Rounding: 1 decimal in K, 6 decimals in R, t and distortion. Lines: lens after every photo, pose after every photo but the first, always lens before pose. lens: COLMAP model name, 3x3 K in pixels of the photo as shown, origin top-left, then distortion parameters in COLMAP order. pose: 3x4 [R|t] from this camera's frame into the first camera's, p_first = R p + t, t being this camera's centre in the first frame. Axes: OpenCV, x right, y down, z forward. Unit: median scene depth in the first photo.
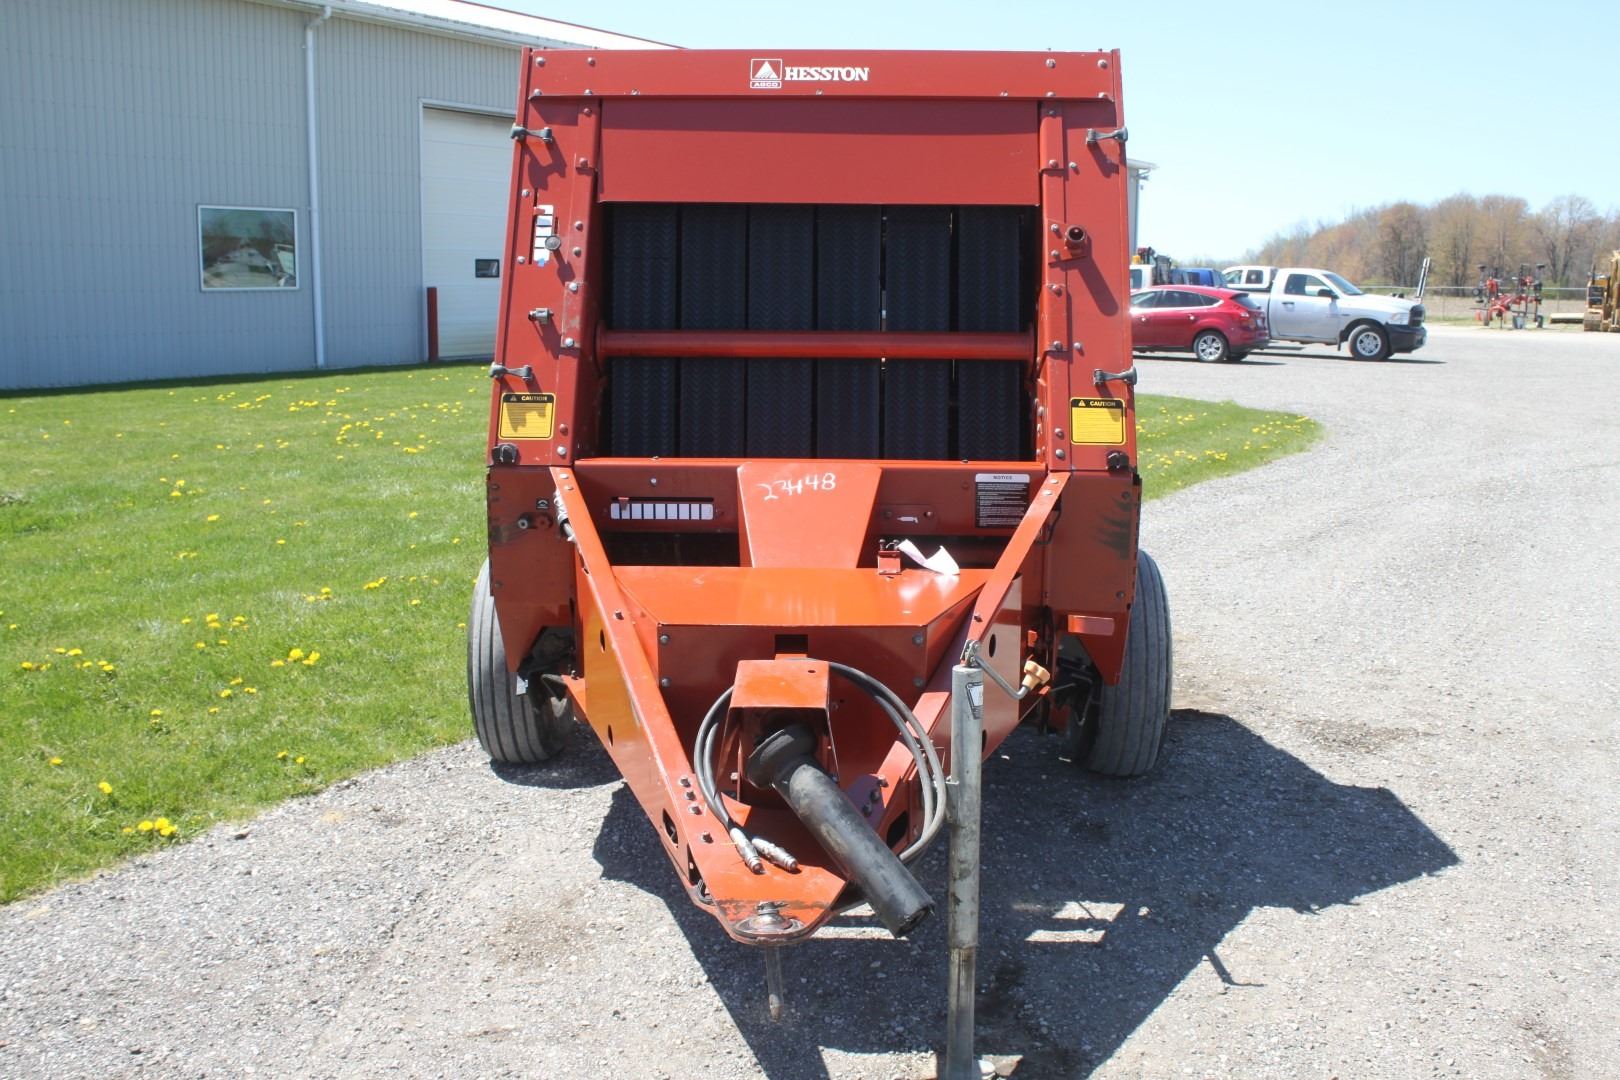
lens RADIAL K [[1563.6, 0, 810.0], [0, 1563.6, 540.0], [0, 0, 1]] dist [-0.108213, 0.000701]
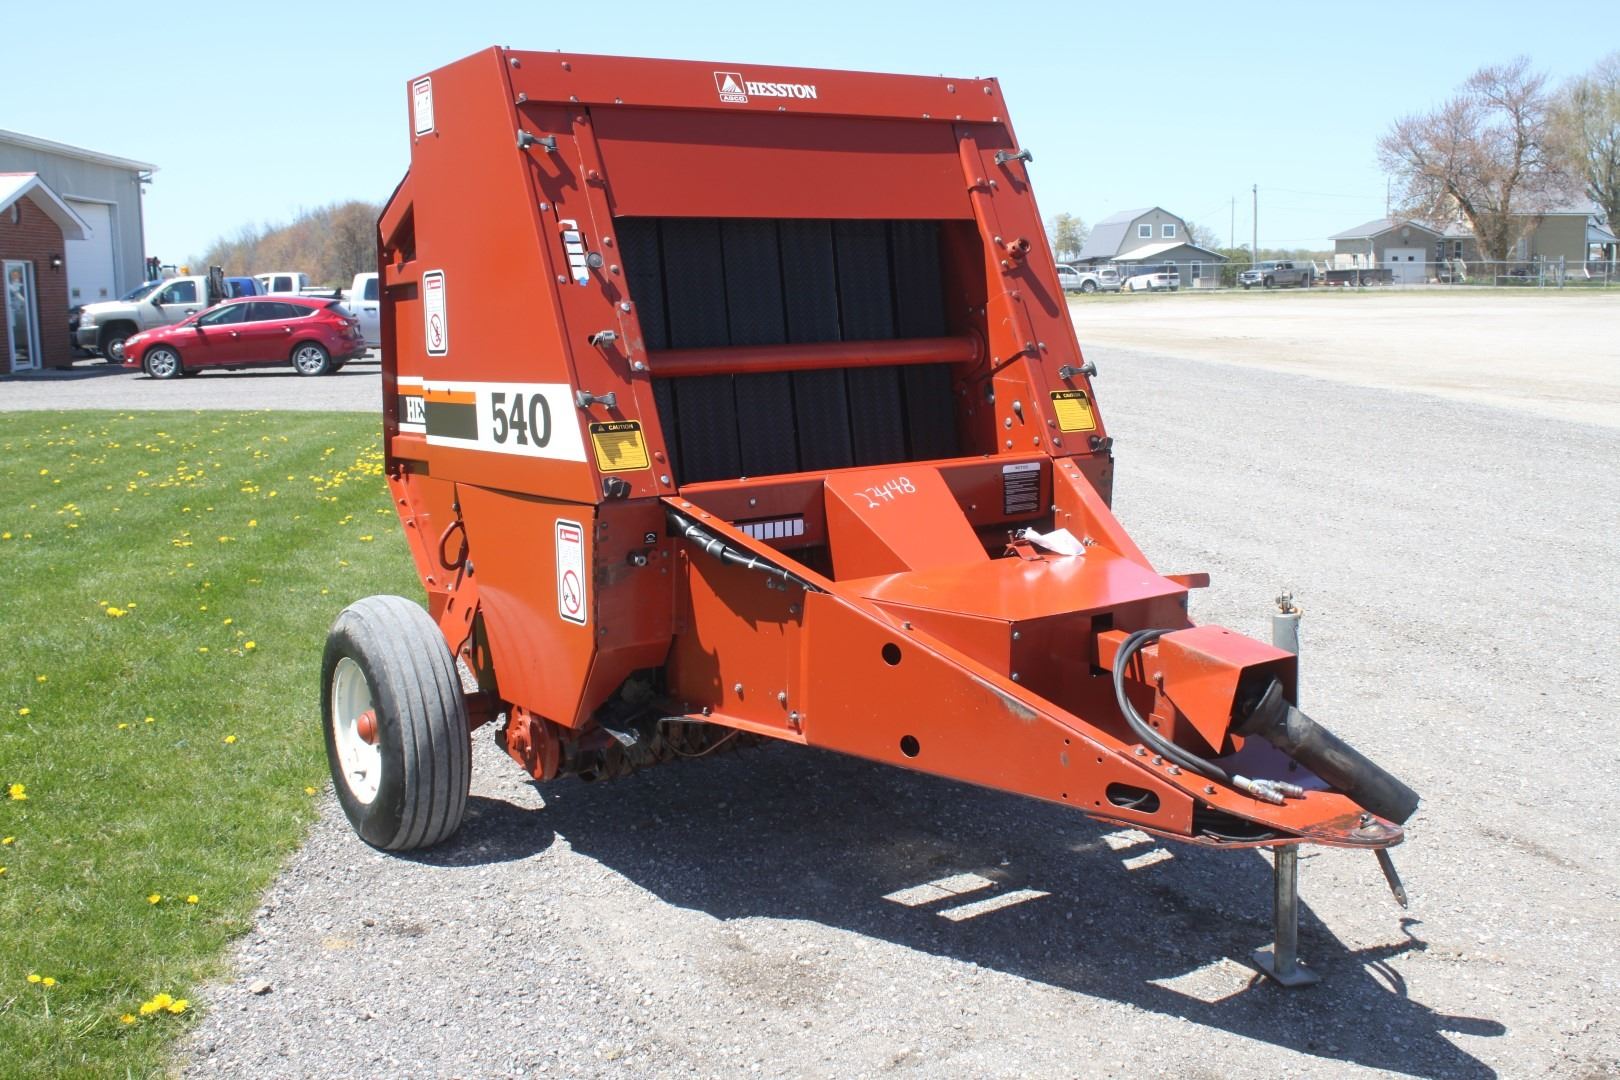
lens RADIAL K [[1651.1, 0, 810.0], [0, 1651.1, 540.0], [0, 0, 1]] dist [-0.094423, 0.003258]
pose [[0.817749, -0.110984, 0.564774, -0.623045], [0.118064, 0.992713, 0.024131, -0.032750], [-0.563337, 0.046946, 0.824893, 0.119117]]
